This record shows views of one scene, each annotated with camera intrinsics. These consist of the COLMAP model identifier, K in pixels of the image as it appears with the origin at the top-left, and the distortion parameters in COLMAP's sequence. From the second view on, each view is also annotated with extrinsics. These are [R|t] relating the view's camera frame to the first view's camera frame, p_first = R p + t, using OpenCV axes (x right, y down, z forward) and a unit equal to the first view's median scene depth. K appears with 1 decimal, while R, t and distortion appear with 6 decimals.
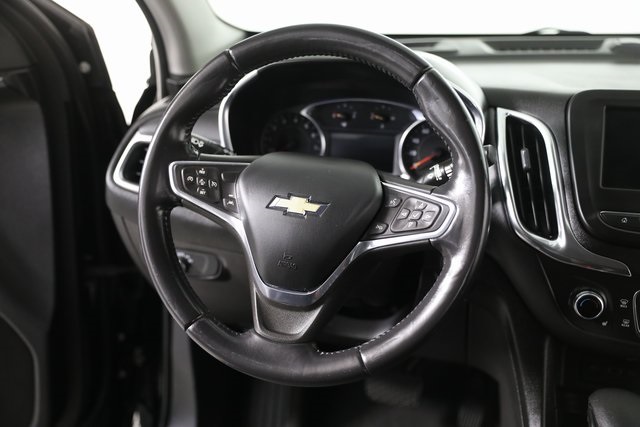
lens RADIAL K [[637.2, 0, 319.8], [0, 637.2, 209.1], [0, 0, 1]] dist [-0.005173, 0.000000]
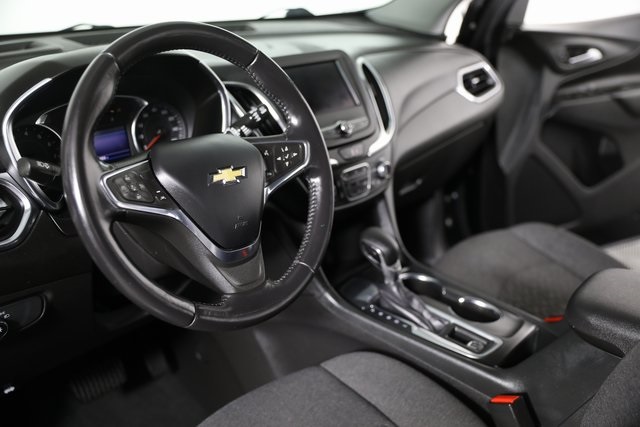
lens RADIAL K [[637.2, 0, 317.8], [0, 637.2, 220.2], [0, 0, 1]] dist [-0.005173, 0.000000]
pose [[0.398528, -0.315474, 0.861192, -0.948486], [0.309511, 0.930158, 0.197508, -0.096828], [-0.863353, 0.187836, 0.468337, 0.308458]]
